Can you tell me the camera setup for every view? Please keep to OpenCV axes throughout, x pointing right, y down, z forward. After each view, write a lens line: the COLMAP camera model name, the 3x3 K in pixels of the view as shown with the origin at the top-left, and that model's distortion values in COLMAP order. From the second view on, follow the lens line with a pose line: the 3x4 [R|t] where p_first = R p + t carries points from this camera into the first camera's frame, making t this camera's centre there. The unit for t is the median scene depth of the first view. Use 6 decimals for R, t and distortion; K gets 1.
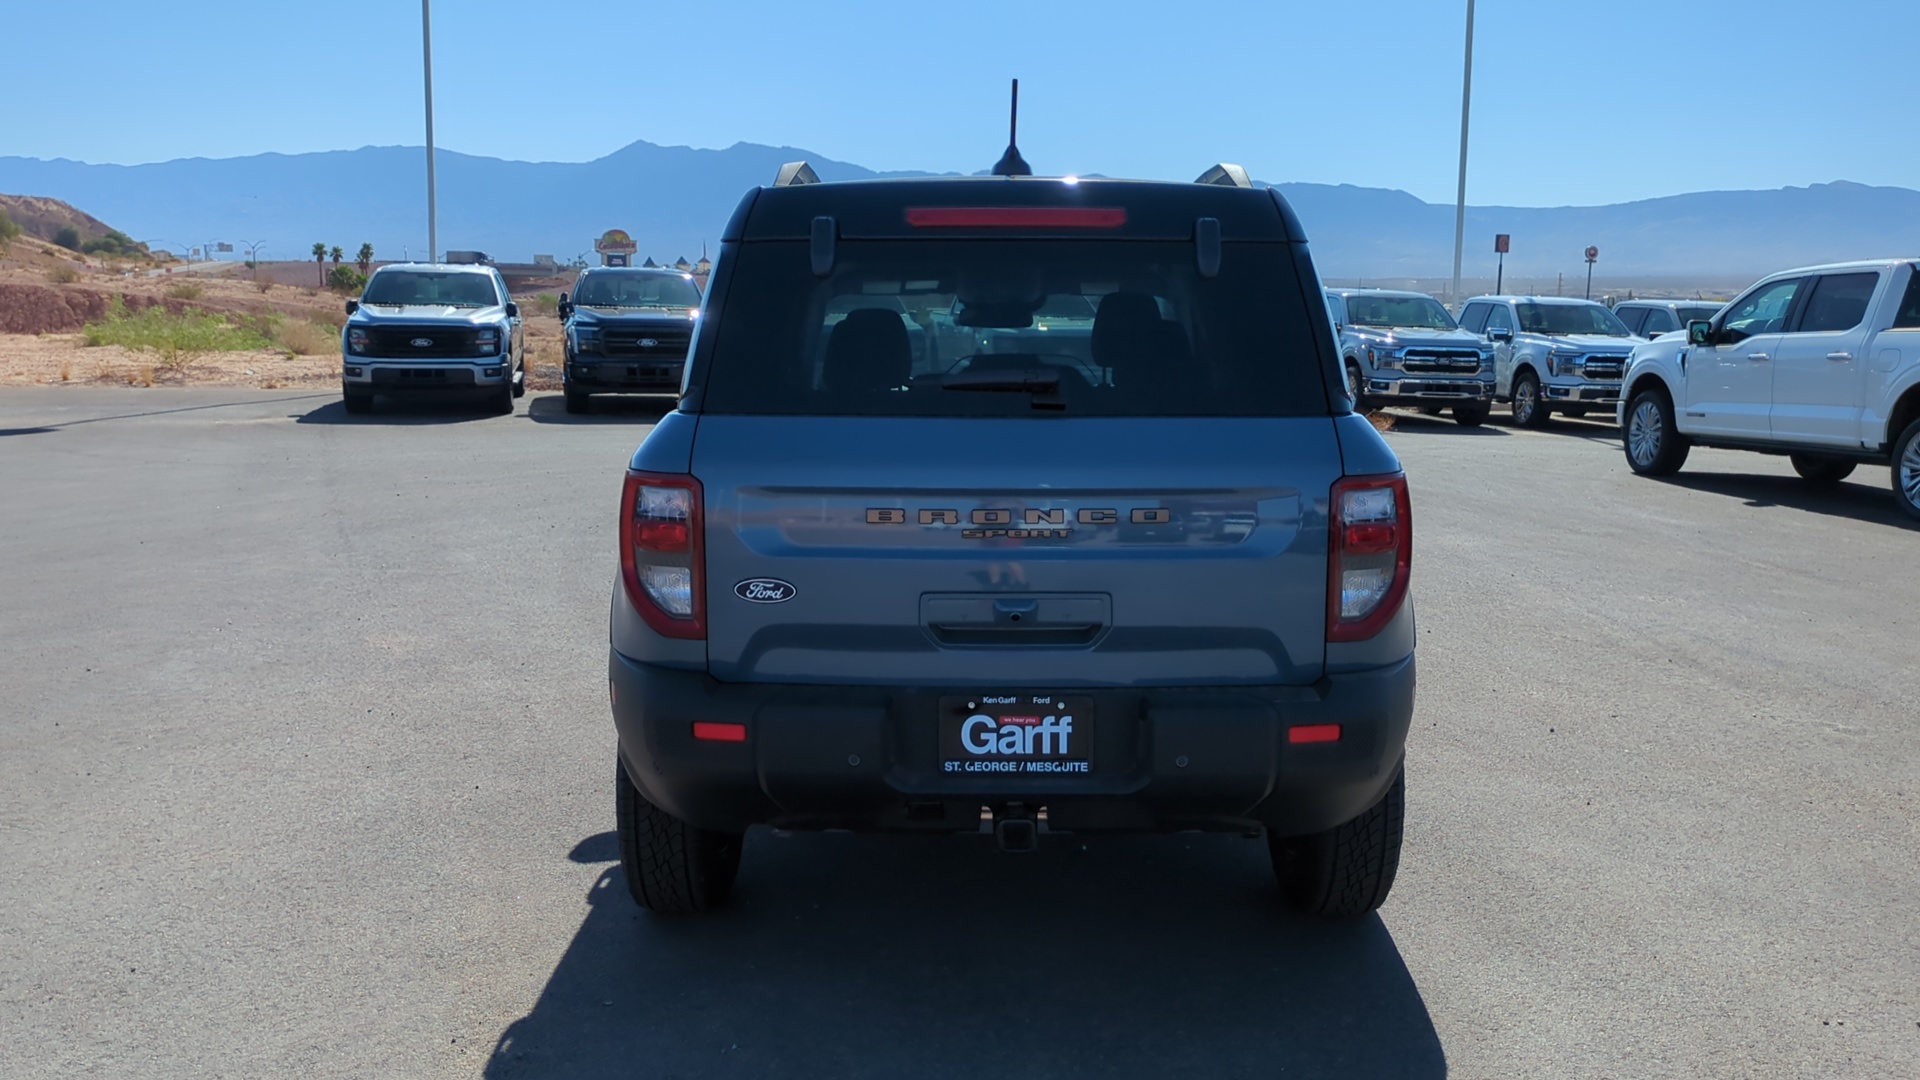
lens RADIAL K [[1652.7, 0, 978.5], [0, 1652.7, 537.1], [0, 0, 1]] dist [0.087752, -0.093568]
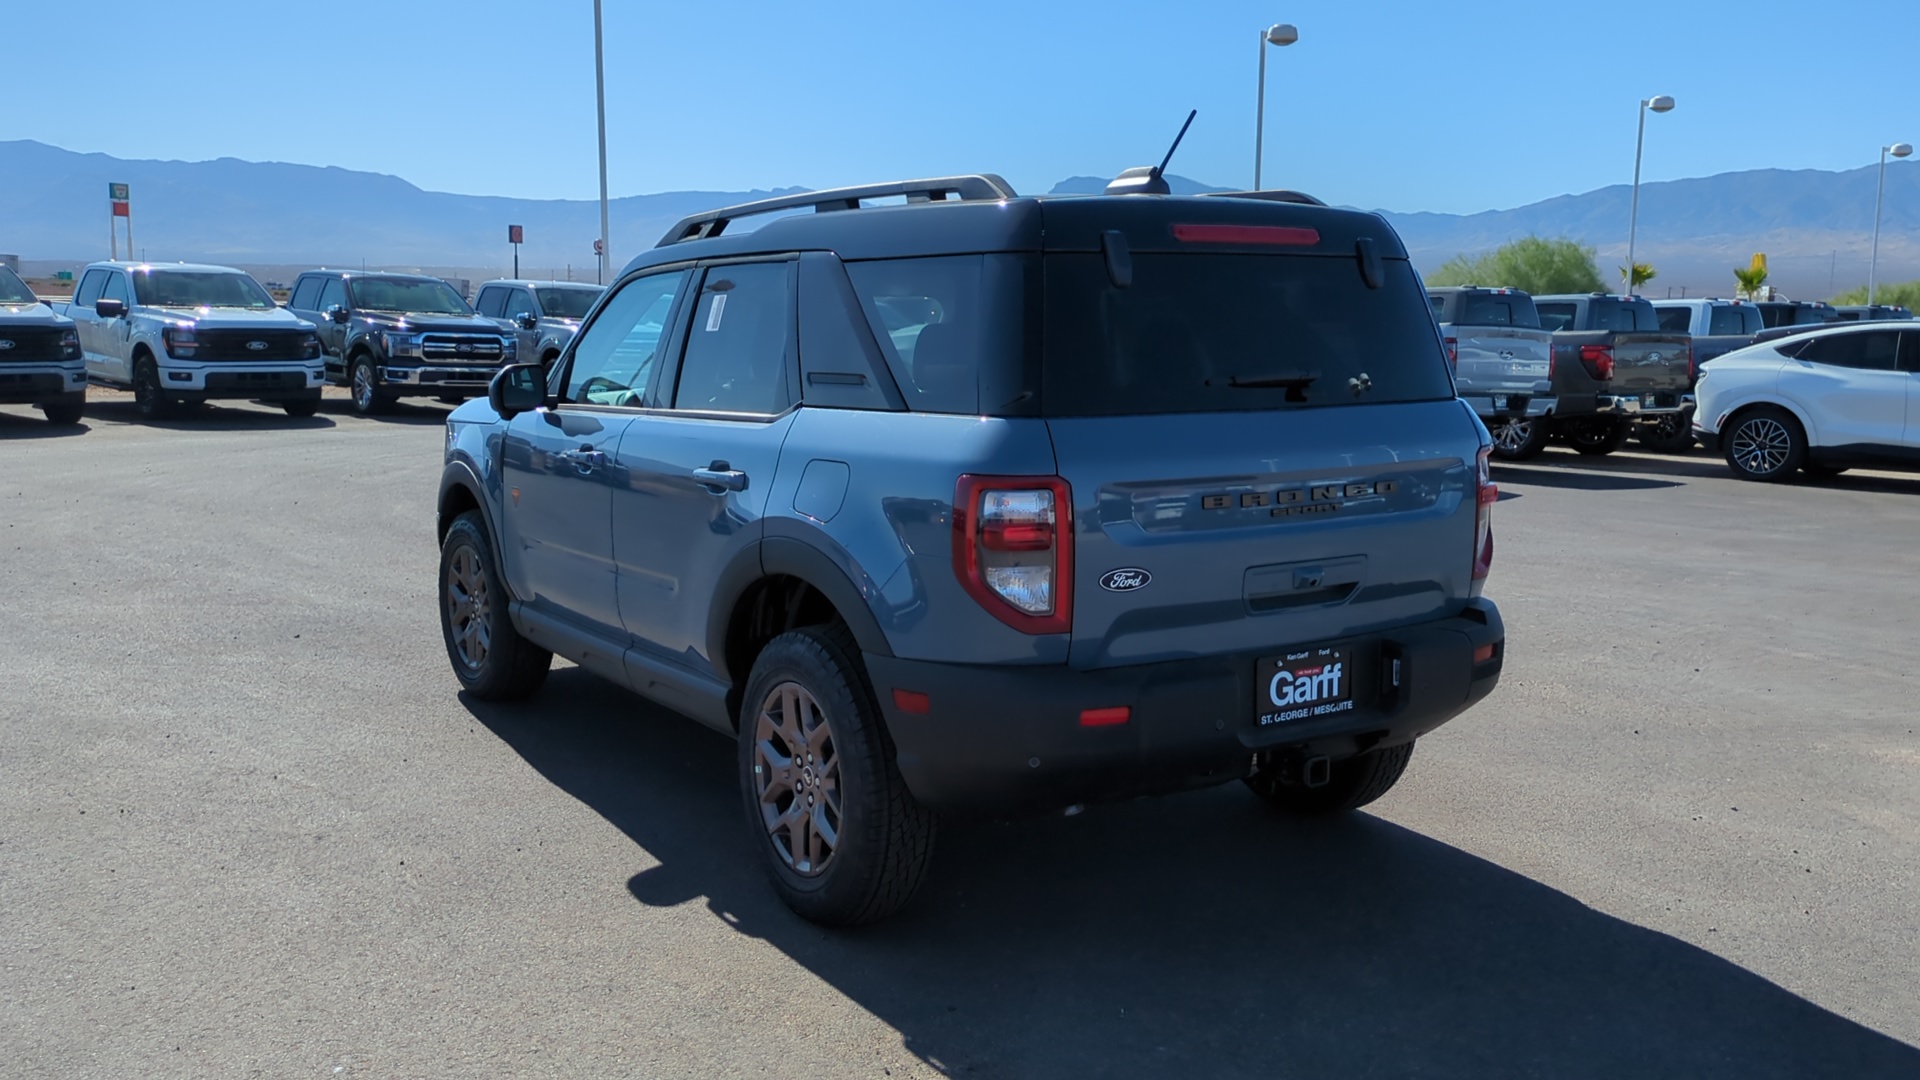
lens RADIAL K [[1652.7, 0, 978.5], [0, 1652.7, 537.1], [0, 0, 1]] dist [0.087752, -0.093568]
pose [[0.829442, -0.076778, 0.553292, -0.796324], [0.074264, 0.996873, 0.027003, -0.031050], [-0.553635, 0.018692, 0.832550, 0.162819]]
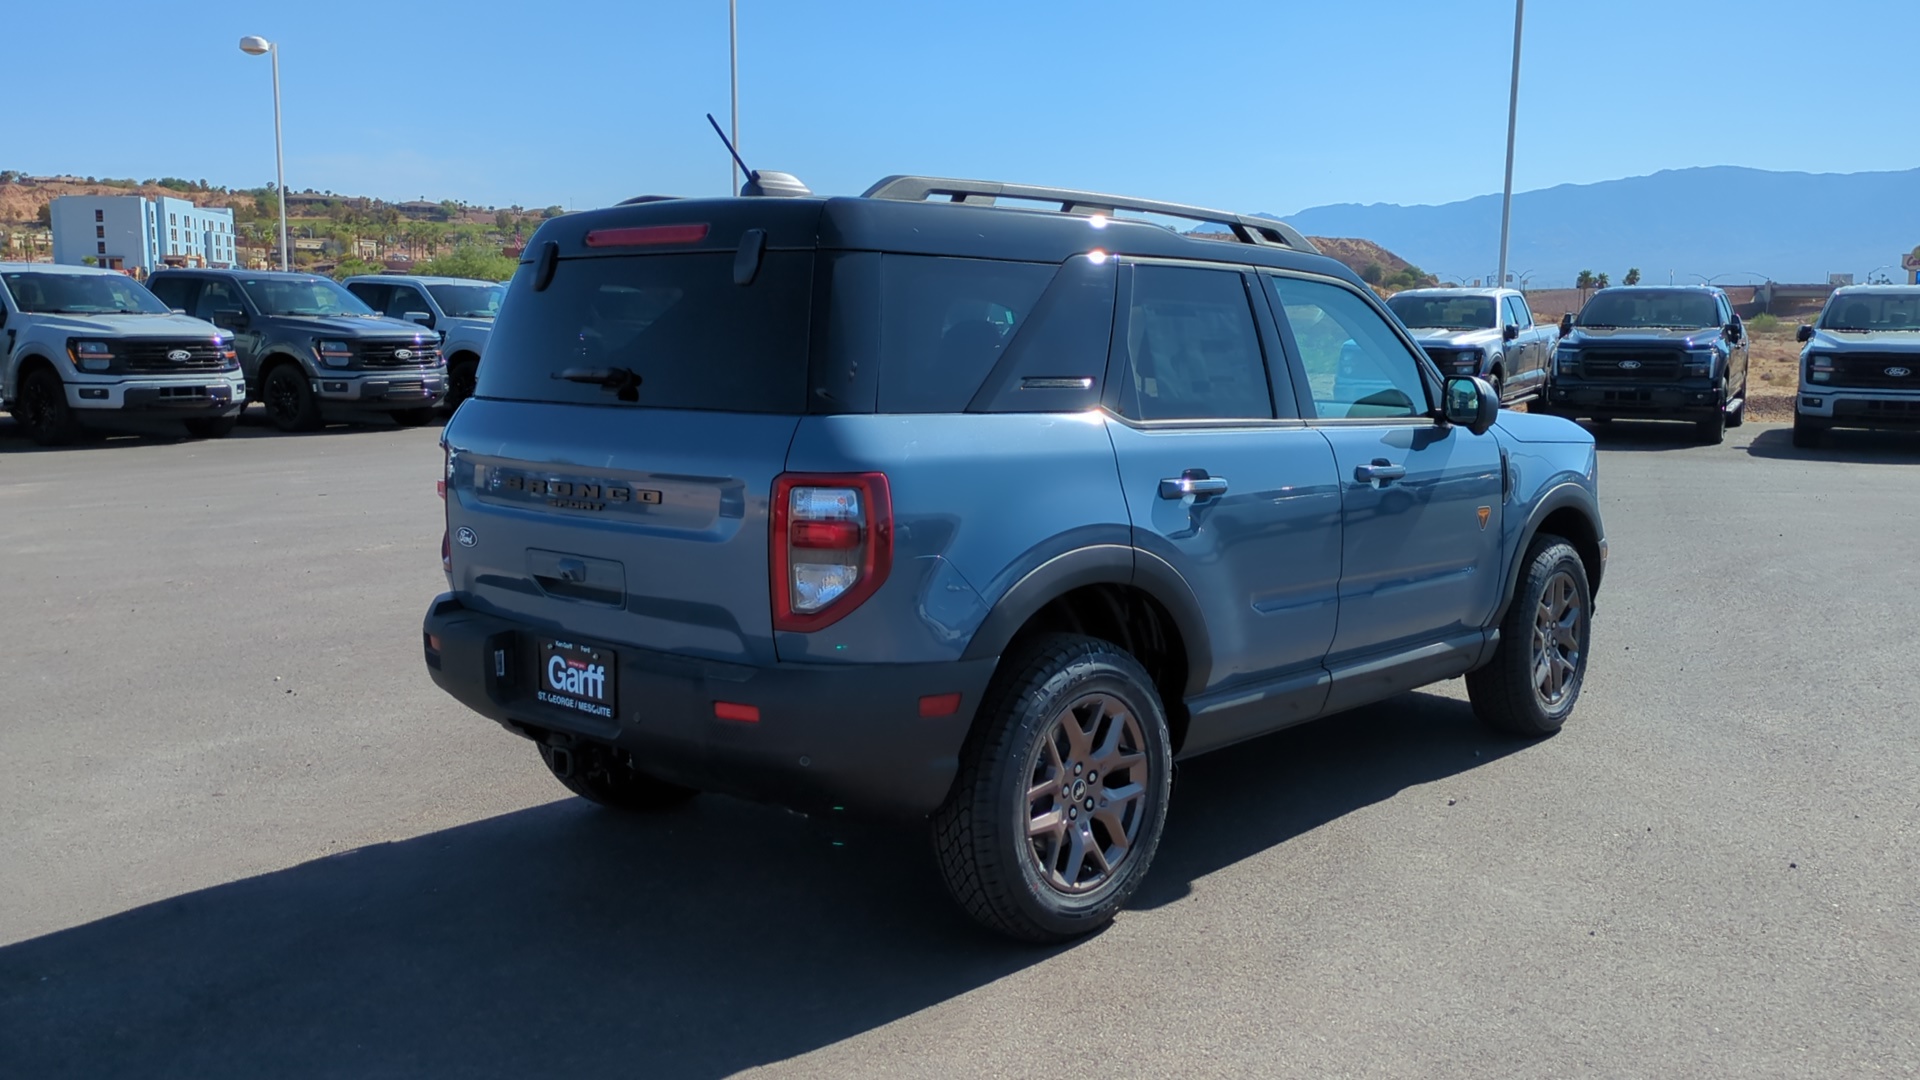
lens RADIAL K [[1652.7, 0, 978.5], [0, 1652.7, 537.1], [0, 0, 1]] dist [0.087752, -0.093568]
pose [[0.751662, 0.080565, -0.654609, 0.995878], [-0.090570, 0.995717, 0.018547, -0.026243], [0.653300, 0.045347, 0.755740, 0.294320]]
